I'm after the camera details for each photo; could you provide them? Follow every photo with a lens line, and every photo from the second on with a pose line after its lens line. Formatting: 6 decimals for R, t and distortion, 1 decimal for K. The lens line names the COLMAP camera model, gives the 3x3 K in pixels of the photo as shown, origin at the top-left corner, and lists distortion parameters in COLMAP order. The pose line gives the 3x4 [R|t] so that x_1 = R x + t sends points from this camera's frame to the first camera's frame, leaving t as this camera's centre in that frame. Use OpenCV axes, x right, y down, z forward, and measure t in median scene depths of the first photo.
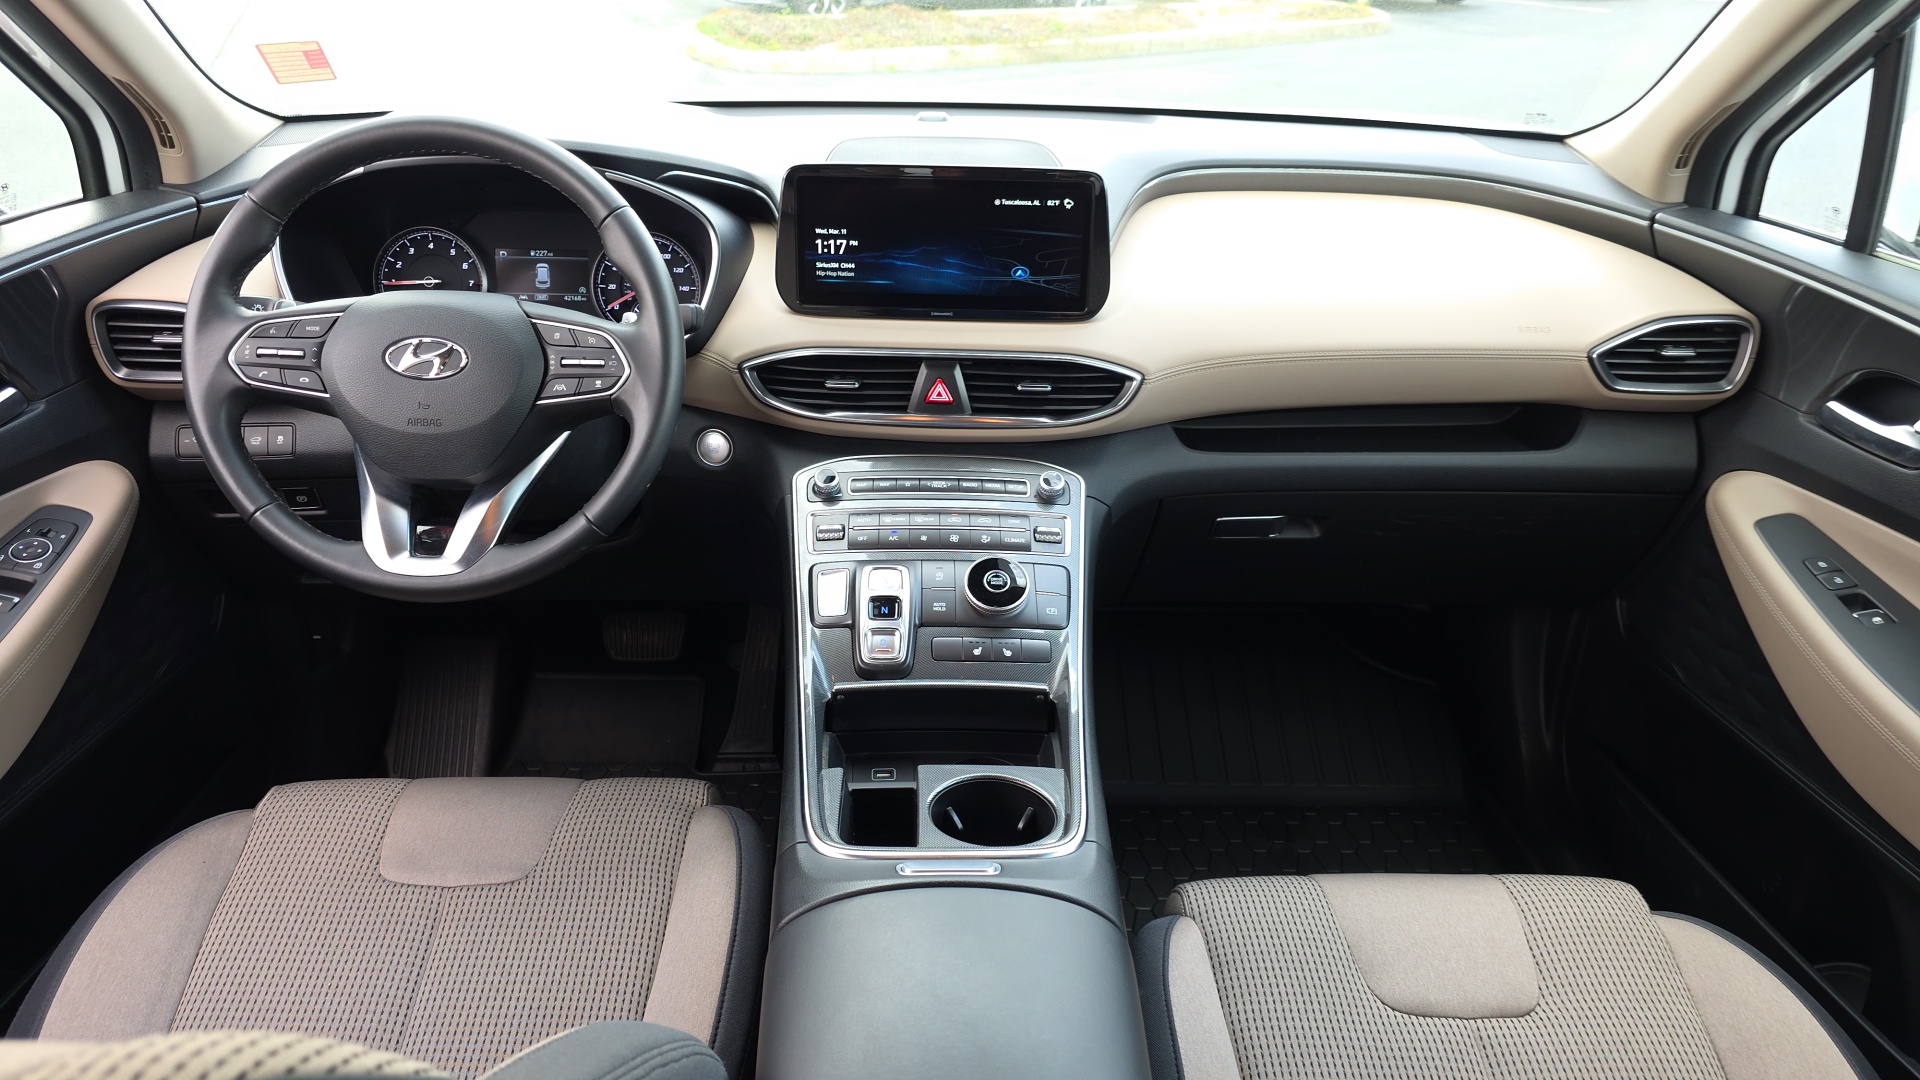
lens RADIAL K [[1291.6, 0, 943.3], [0, 1291.6, 541.3], [0, 0, 1]] dist [0.070520, -0.079880]
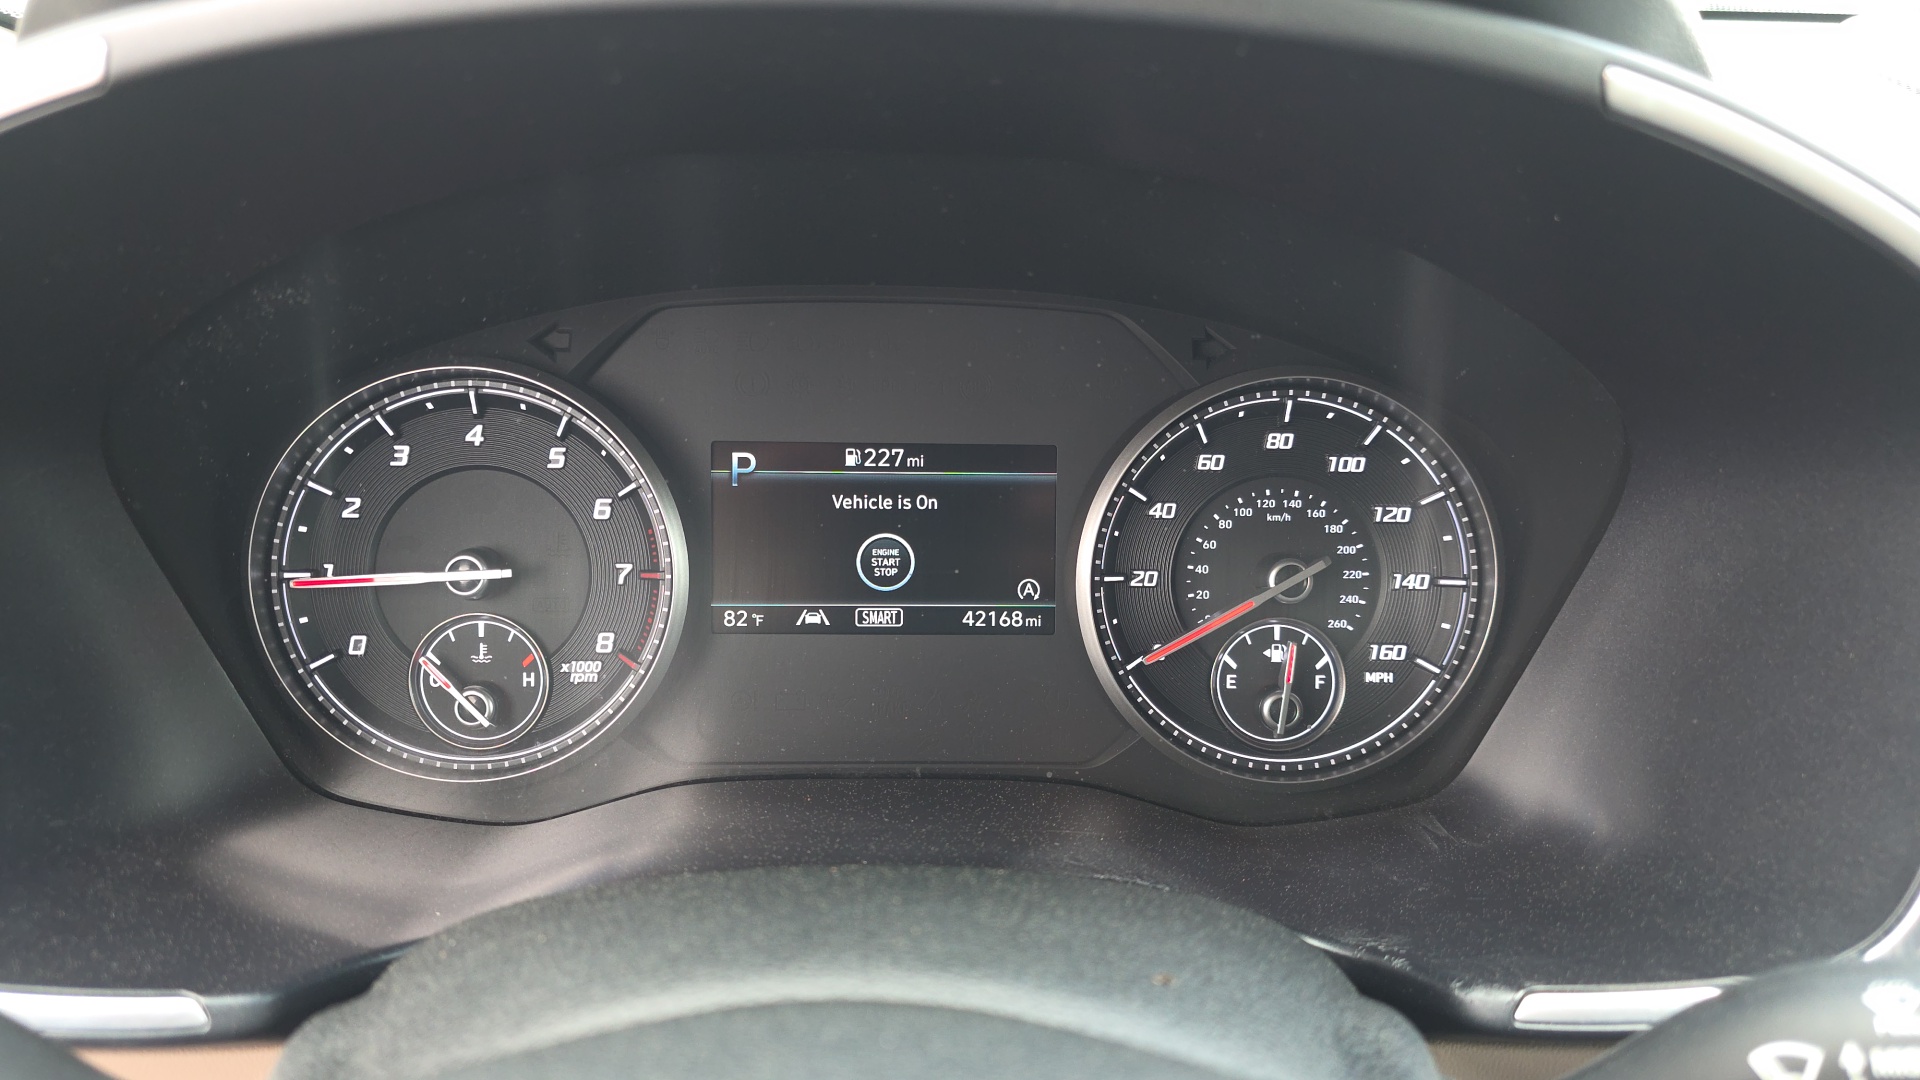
lens RADIAL K [[1298.1, 0, 960.0], [0, 1298.1, 540.0], [0, 0, 1]] dist [0.006181, -0.077877]
pose [[0.999917, -0.004648, 0.012050, -0.336249], [0.005417, 0.997895, -0.064619, -0.212038], [-0.011724, 0.064678, 0.997837, 0.835263]]
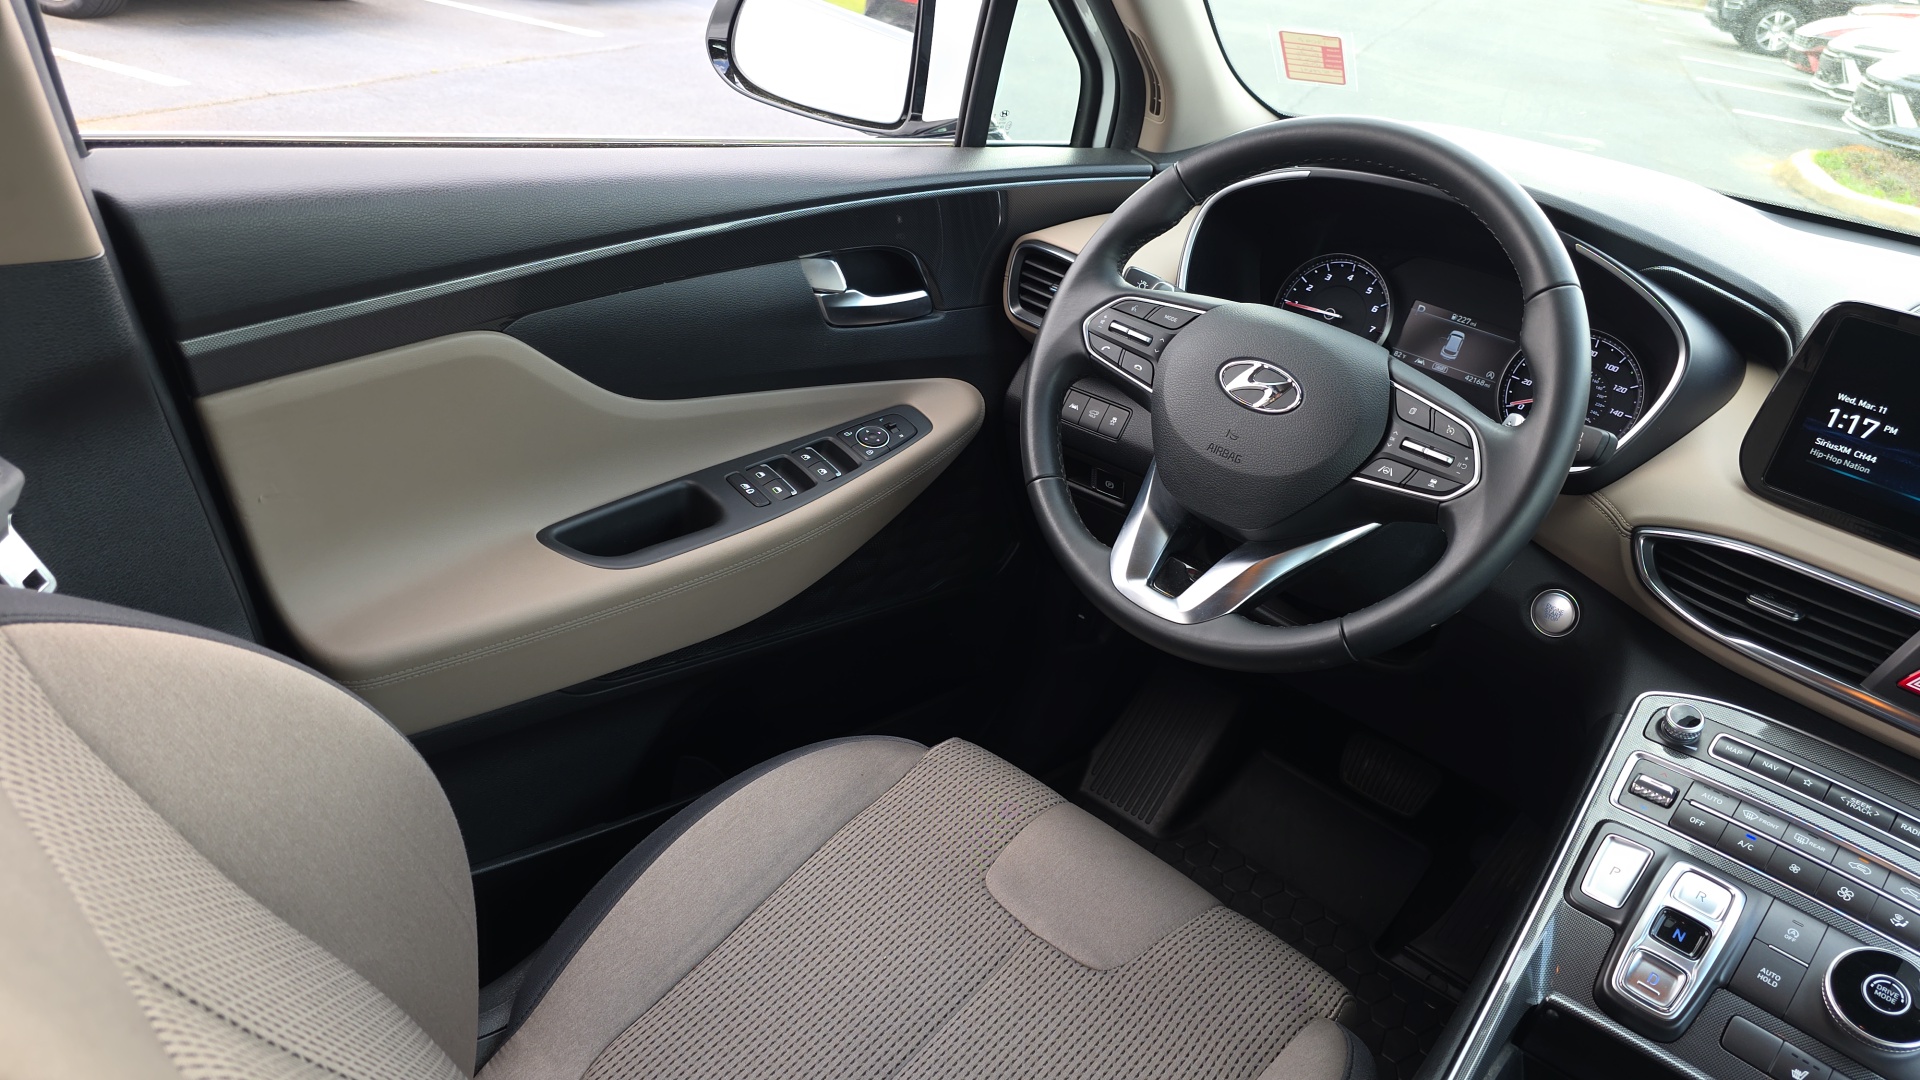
lens RADIAL K [[1294.7, 0, 963.5], [0, 1294.7, 556.4], [0, 0, 1]] dist [0.070089, -0.079411]
pose [[0.724333, 0.392583, -0.566763, -0.004576], [-0.414769, 0.904780, 0.096636, -0.034701], [0.550734, 0.165079, 0.818194, 0.177834]]
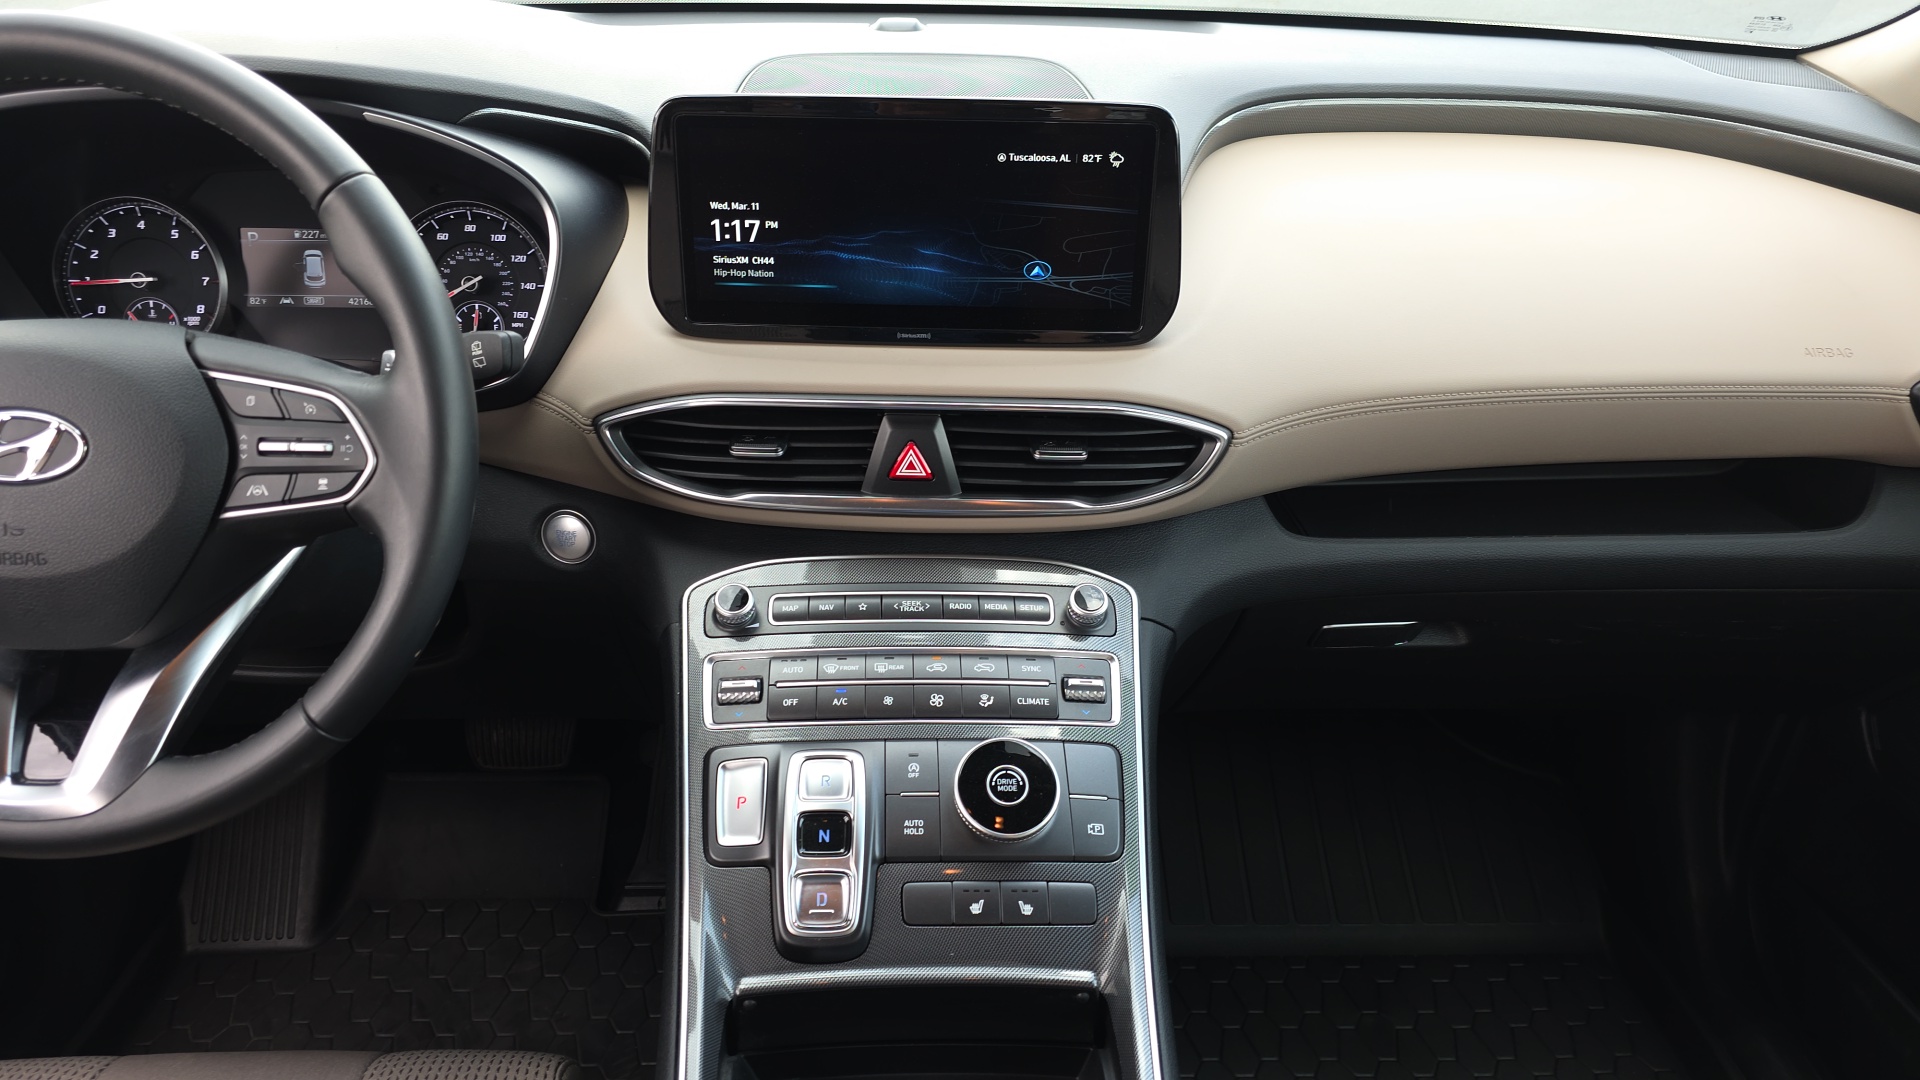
lens RADIAL K [[1290.1, 0, 932.8], [0, 1290.1, 564.1], [0, 0, 1]] dist [0.069579, -0.083963]
pose [[0.999907, -0.009204, 0.010062, 0.000753], [0.008515, 0.997747, 0.066550, -0.107647], [-0.010652, -0.066458, 0.997732, 0.364117]]
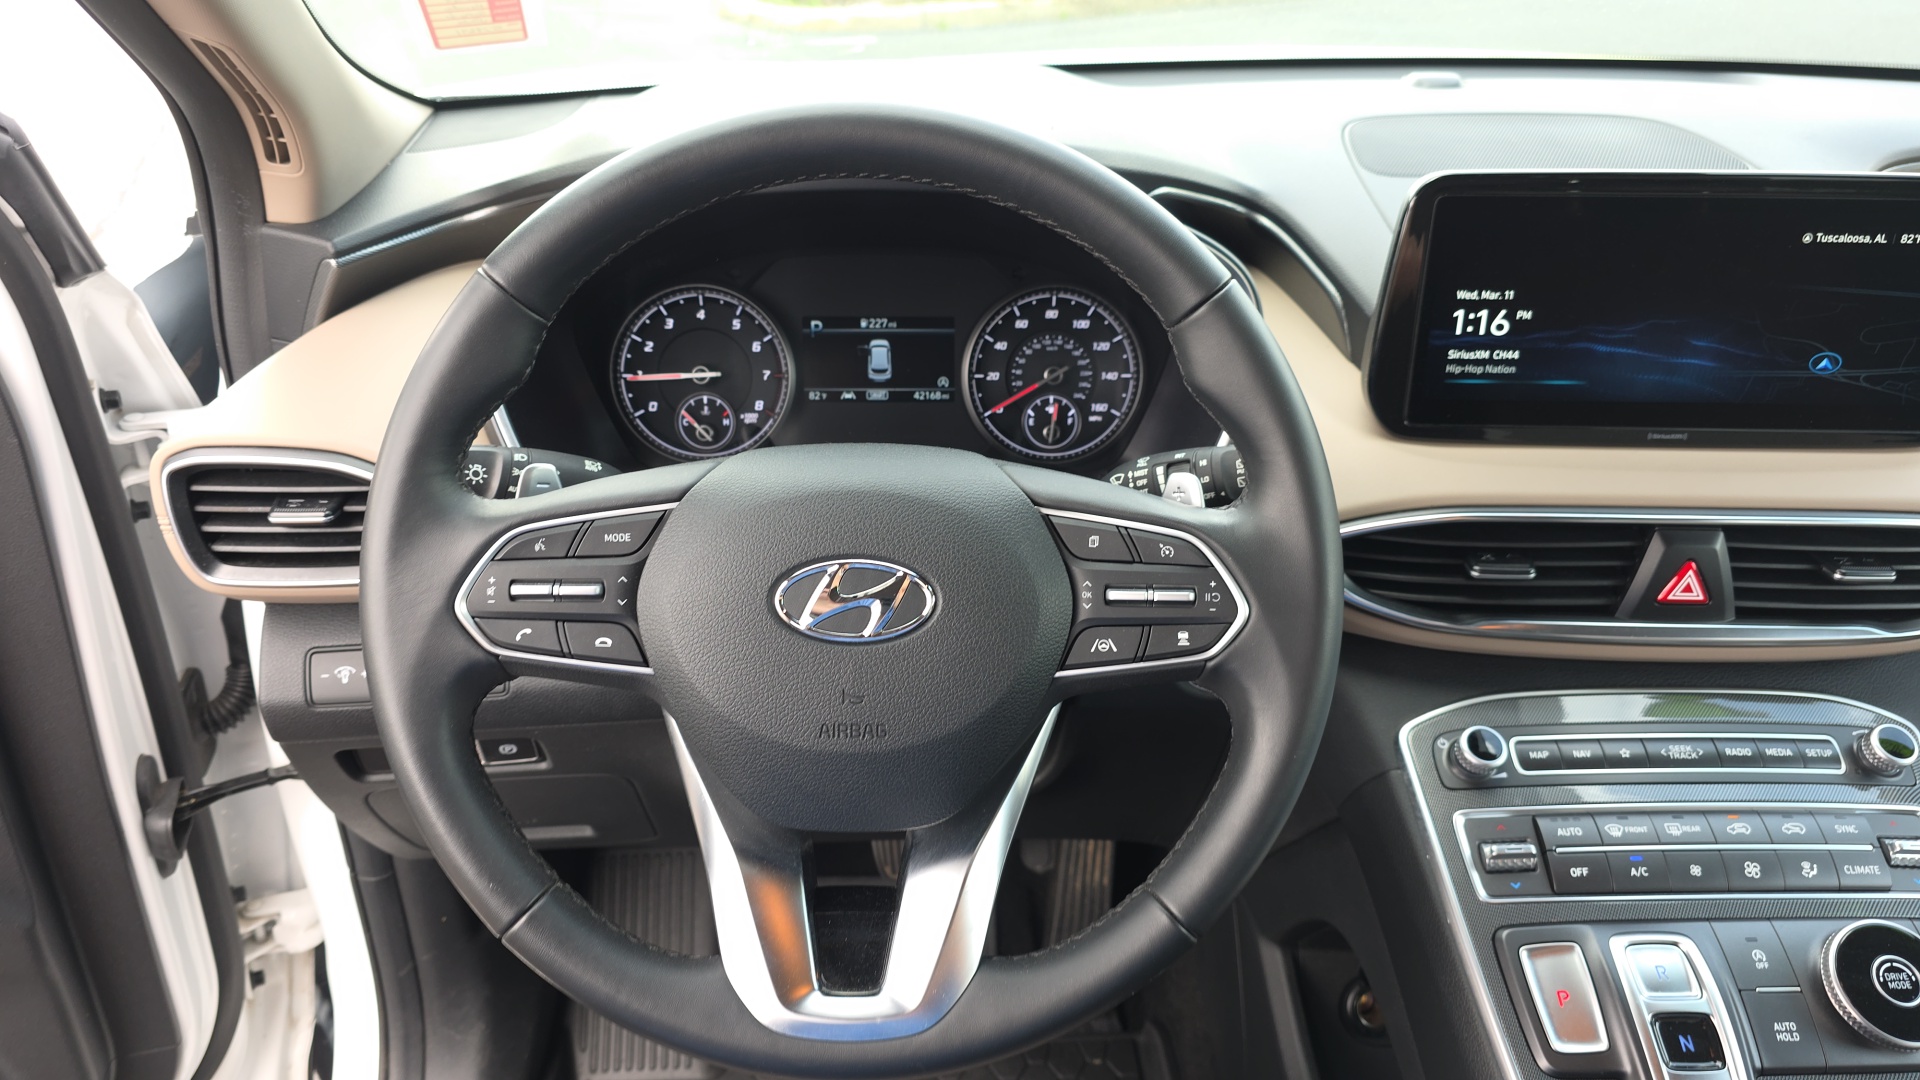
lens RADIAL K [[1291.6, 0, 943.3], [0, 1291.6, 541.3], [0, 0, 1]] dist [0.070520, -0.079880]
pose [[0.999890, -0.013017, -0.007177, -0.312052], [0.013194, 0.999593, 0.025278, -0.151997], [0.006845, -0.025370, 0.999655, 0.445222]]
